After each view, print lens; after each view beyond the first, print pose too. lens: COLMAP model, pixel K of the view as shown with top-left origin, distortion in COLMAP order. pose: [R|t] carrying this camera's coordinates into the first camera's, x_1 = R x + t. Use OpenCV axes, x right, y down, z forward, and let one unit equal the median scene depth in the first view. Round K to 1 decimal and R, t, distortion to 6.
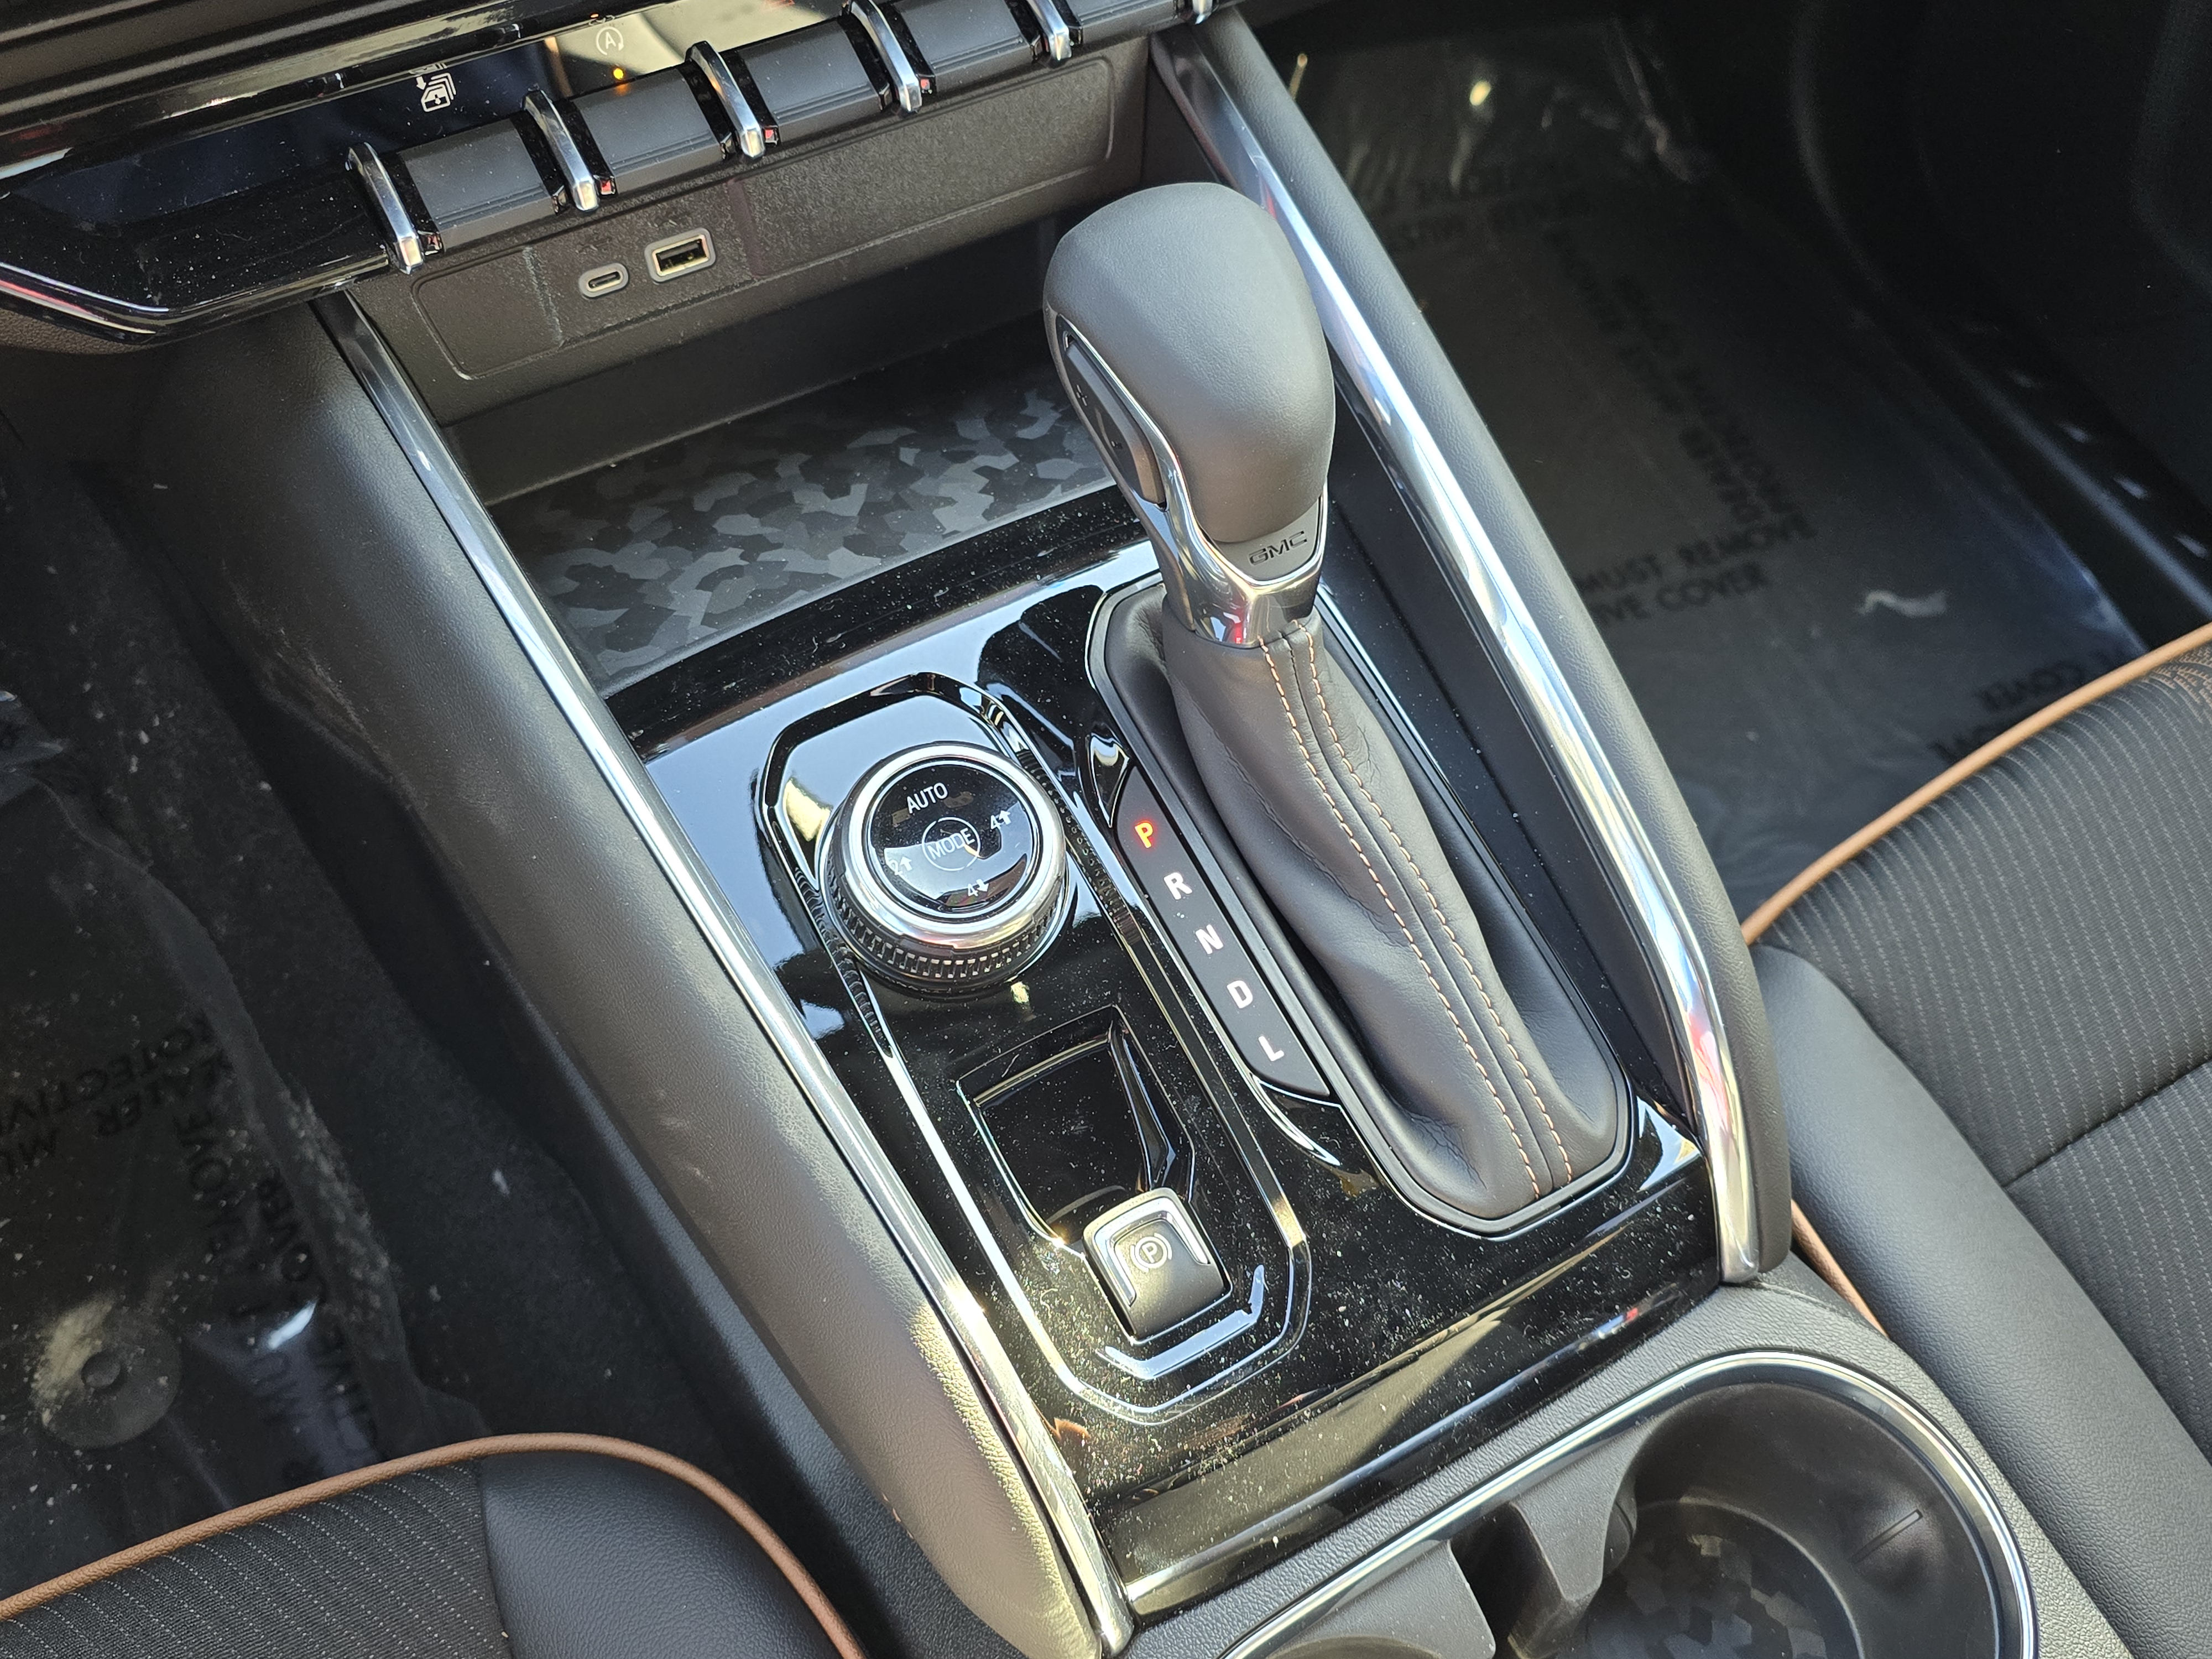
lens RADIAL K [[2191.6, 0, 1085.5], [0, 2191.6, 838.7], [0, 0, 1]] dist [0.103394, -0.210133]
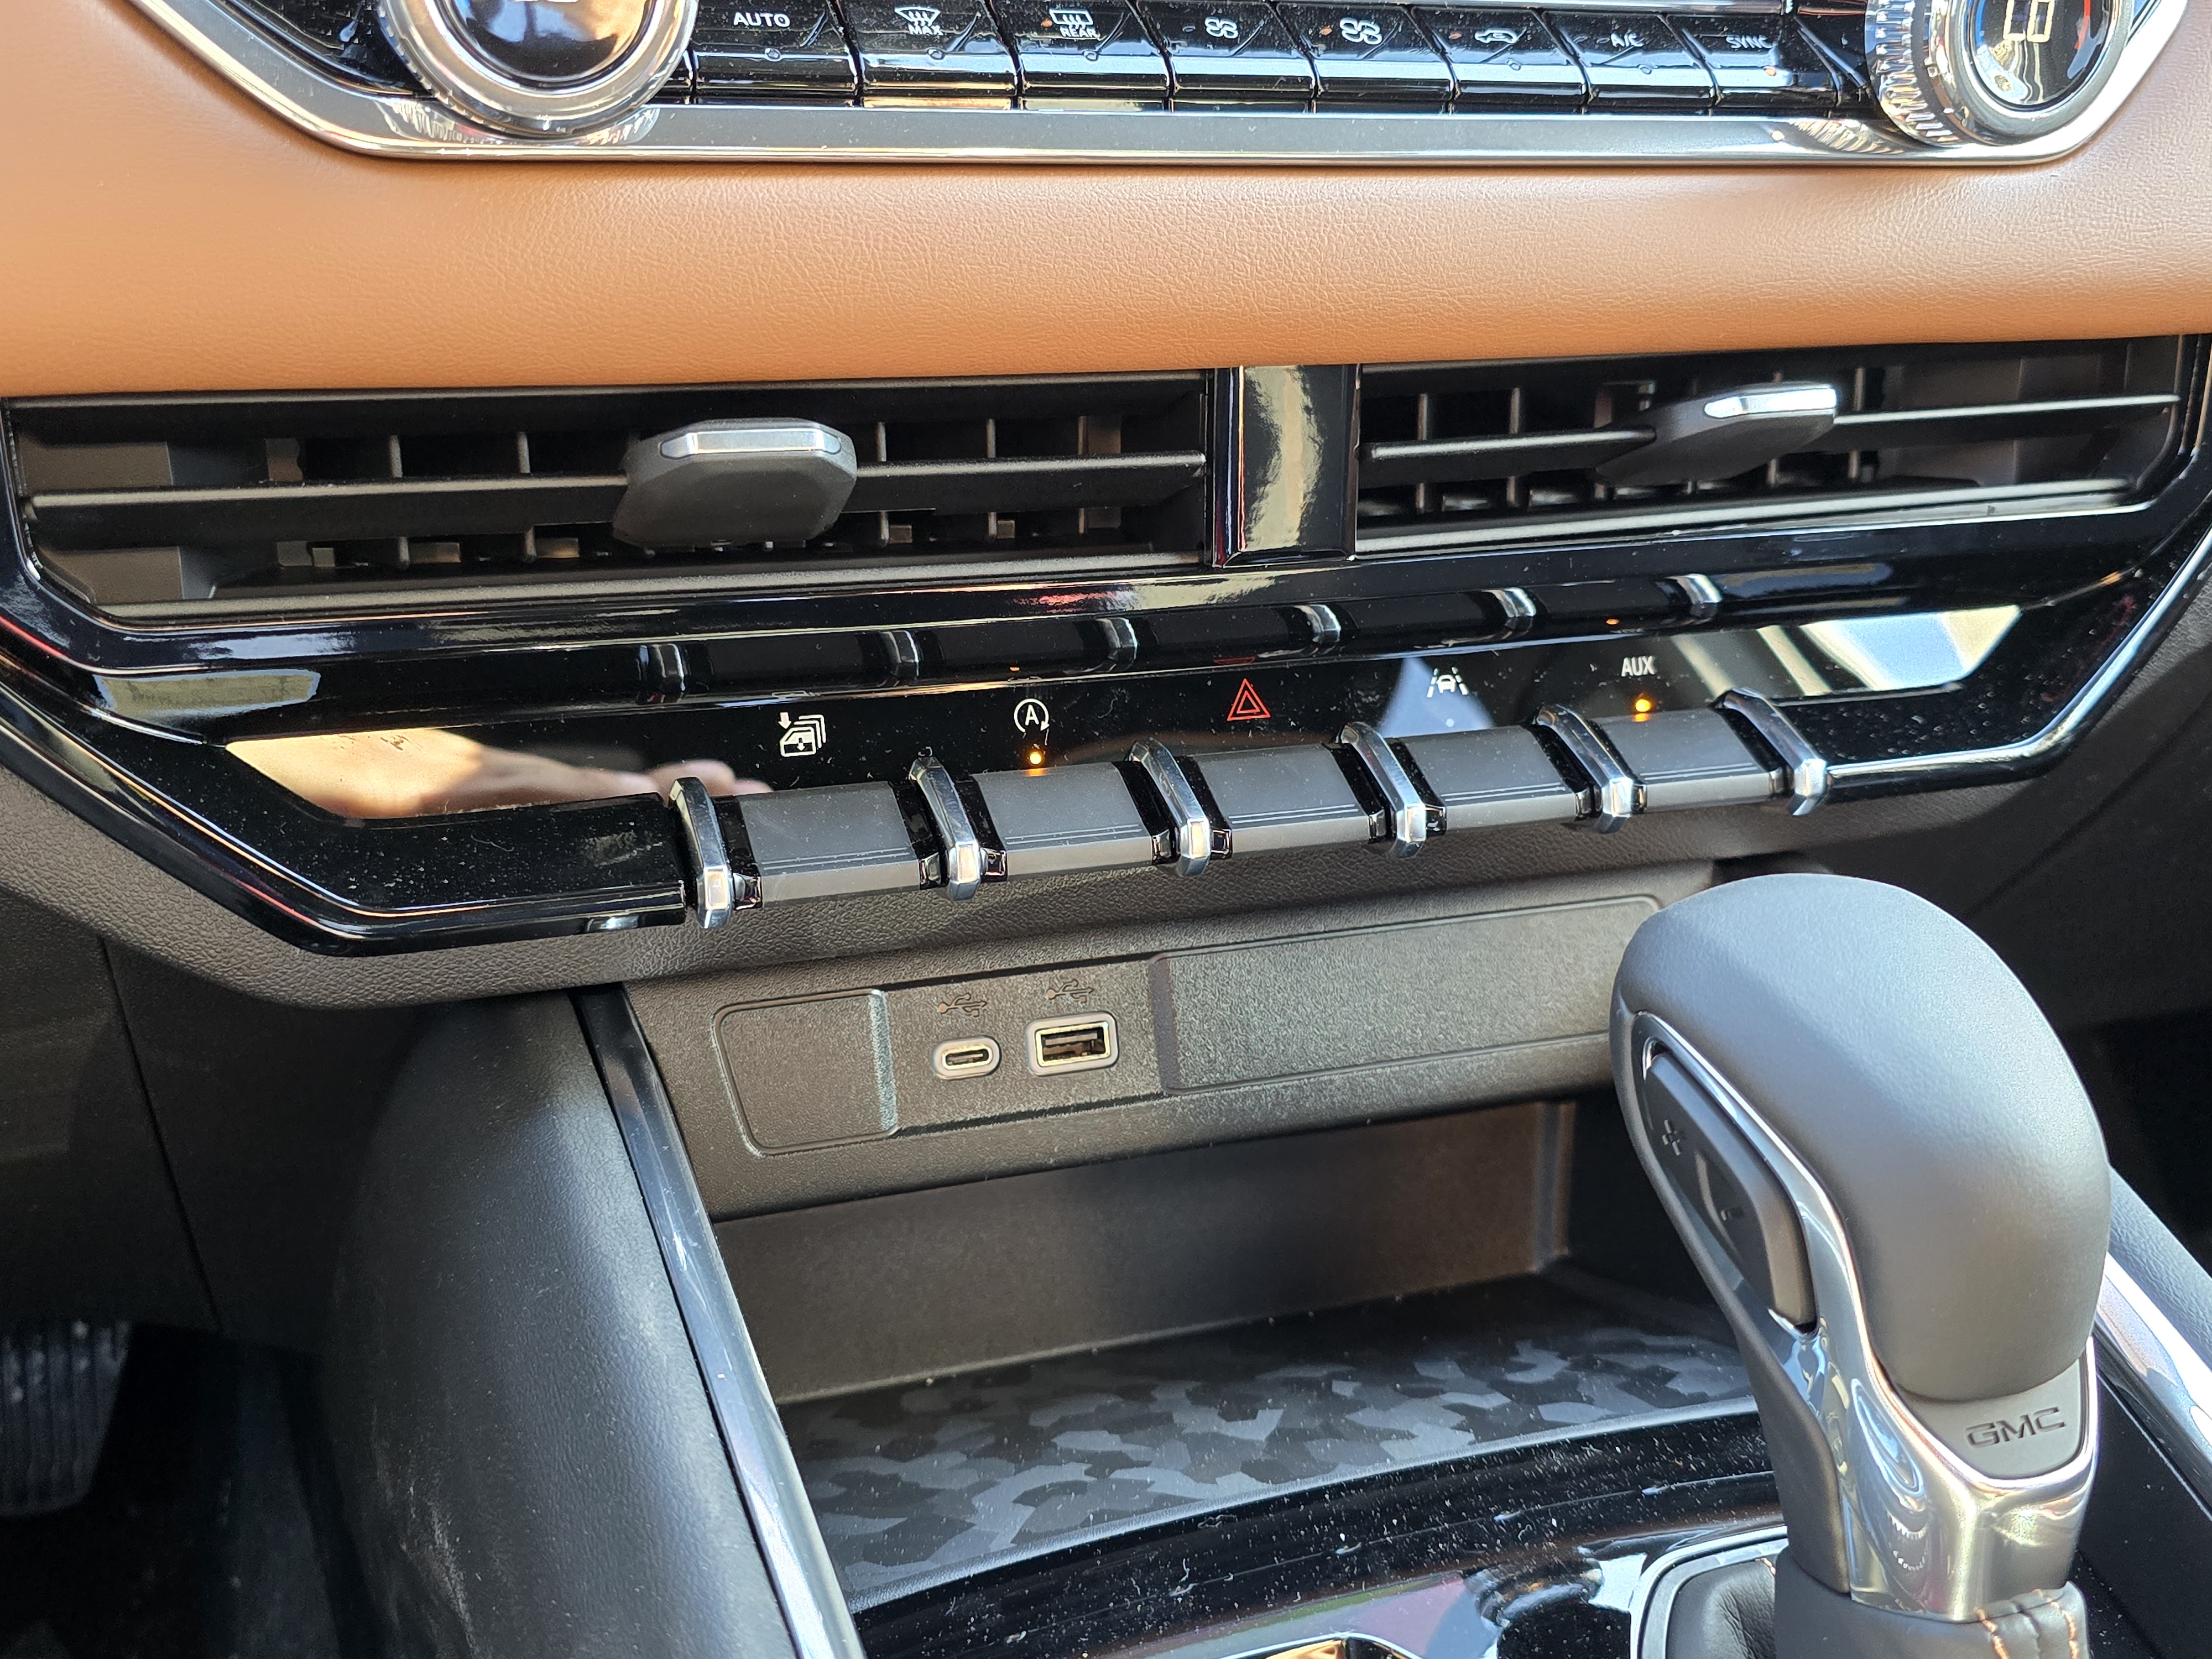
lens RADIAL K [[2191.6, 0, 1085.5], [0, 2191.6, 838.7], [0, 0, 1]] dist [0.103394, -0.210133]
pose [[0.980595, 0.058011, -0.187267, -0.043835], [-0.153910, 0.819466, -0.552075, 0.085015], [0.121432, 0.570184, 0.812493, 0.354784]]
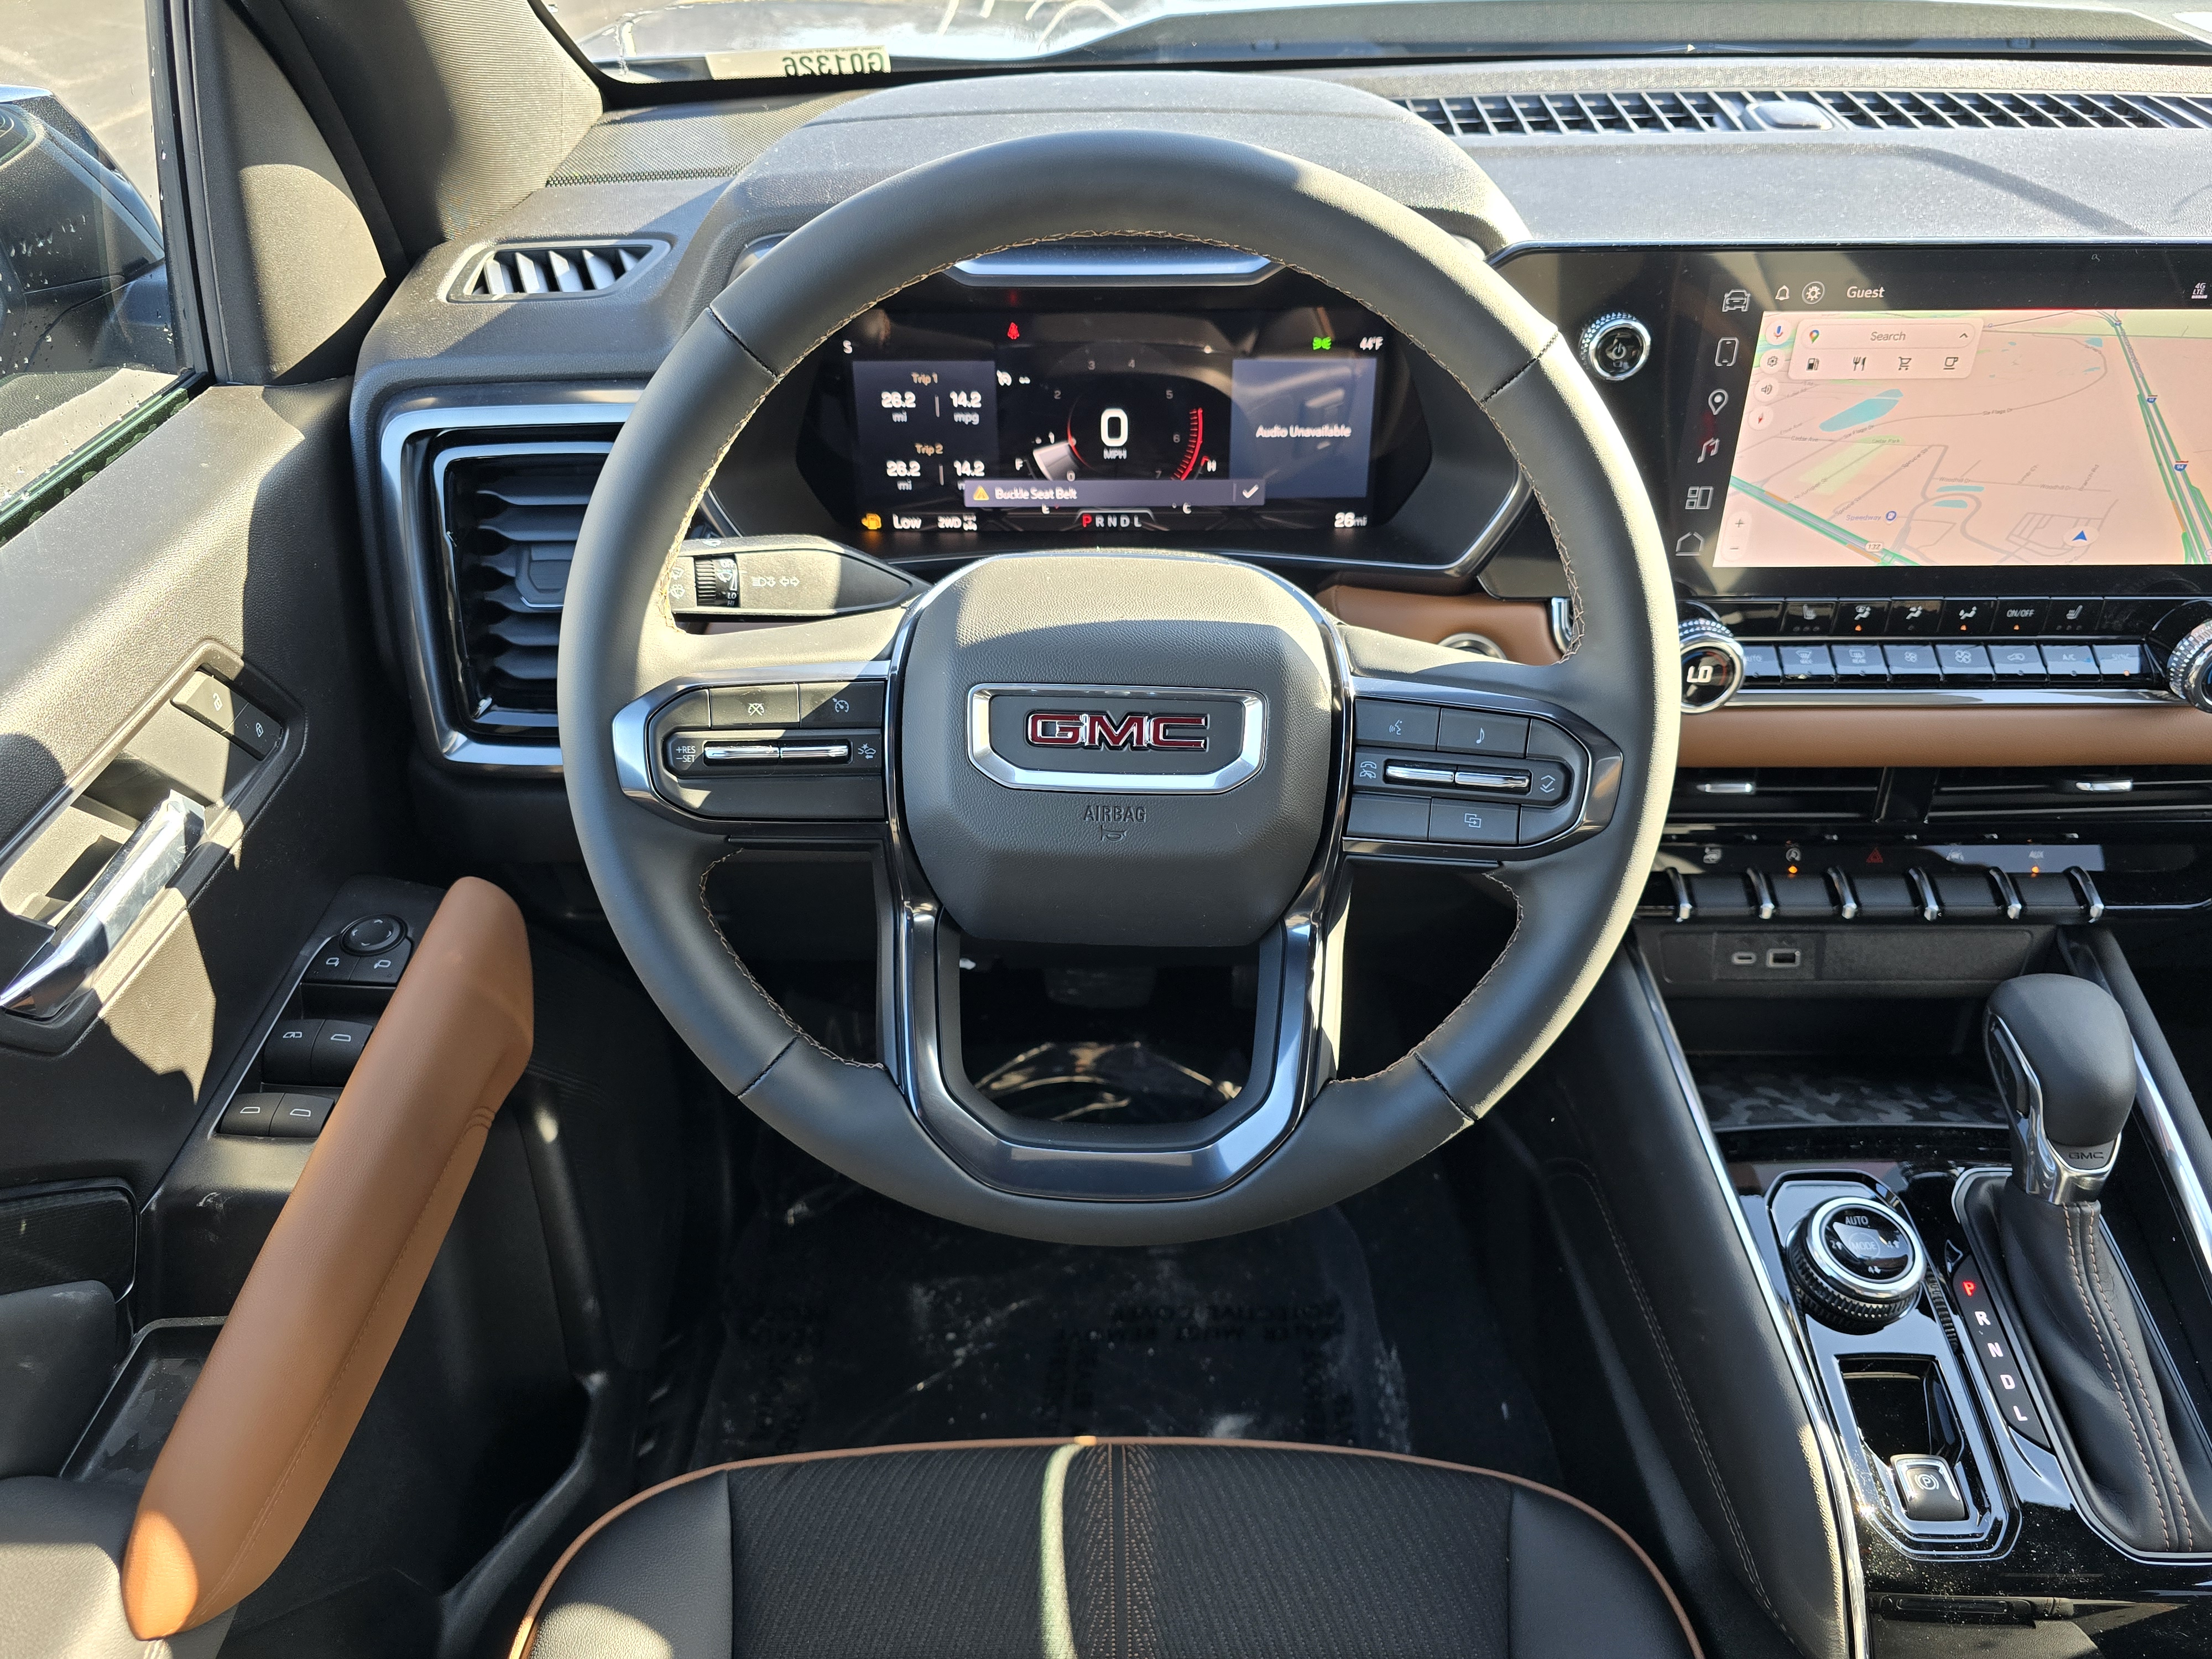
lens RADIAL K [[1617.8, 0, 1108.6], [0, 1617.8, 841.8], [0, 0, 1]] dist [0.056121, -0.069338]
pose [[0.859089, 0.234126, -0.455138, -0.054362], [-0.395974, 0.867463, -0.301186, 0.355698], [0.324300, 0.438968, 0.837936, -0.548744]]
